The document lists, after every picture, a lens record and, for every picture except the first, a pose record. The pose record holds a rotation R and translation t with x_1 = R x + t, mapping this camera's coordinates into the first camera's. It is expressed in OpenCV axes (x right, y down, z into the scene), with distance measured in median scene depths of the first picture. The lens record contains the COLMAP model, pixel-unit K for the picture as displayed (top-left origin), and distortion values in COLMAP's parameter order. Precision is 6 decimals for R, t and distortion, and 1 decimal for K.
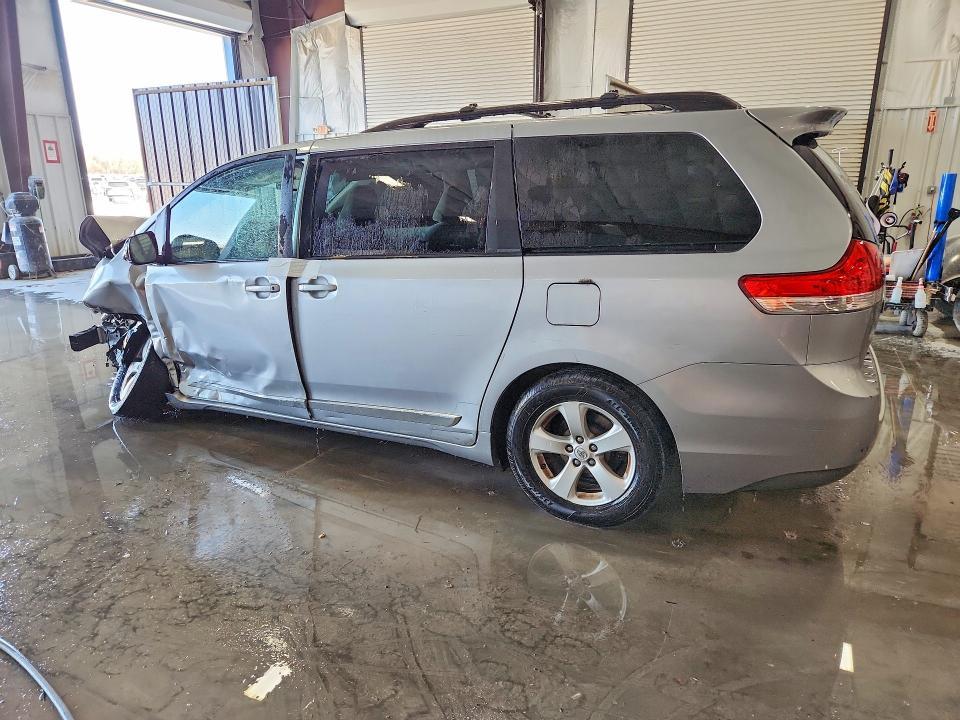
lens RADIAL K [[674.8, 0, 476.3], [0, 674.8, 363.9], [0, 0, 1]] dist [0.036557, -0.003699]
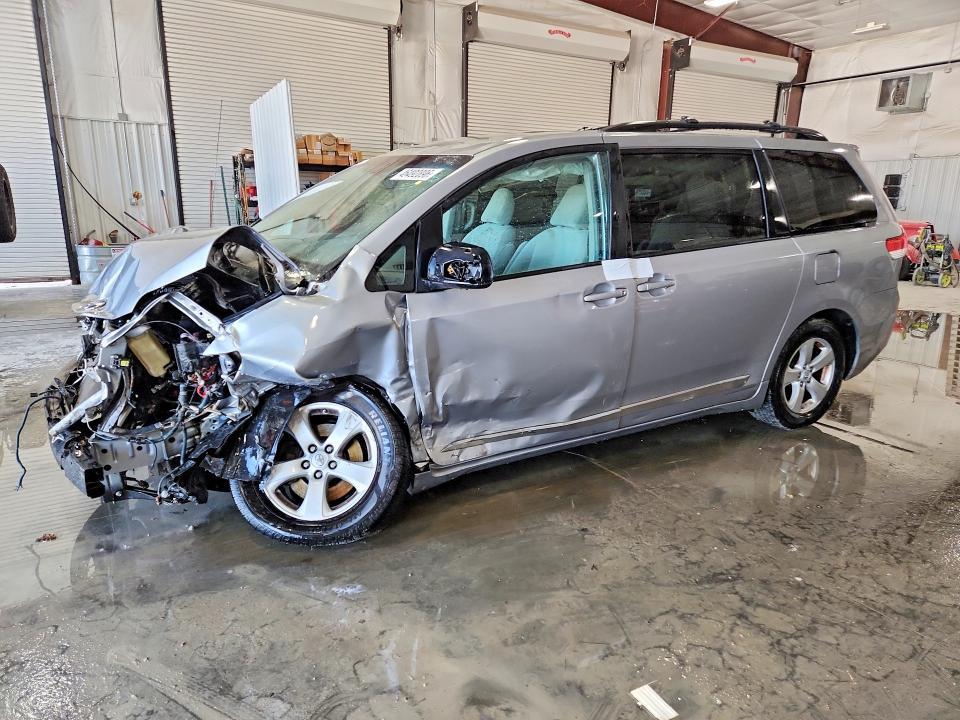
lens RADIAL K [[665.4, 0, 463.0], [0, 665.4, 369.8], [0, 0, 1]] dist [0.011319, 0.001074]
pose [[0.538229, -0.199702, 0.818797, -1.229106], [0.211969, 0.972368, 0.097821, -0.150151], [-0.815708, 0.120910, 0.565687, 0.710254]]
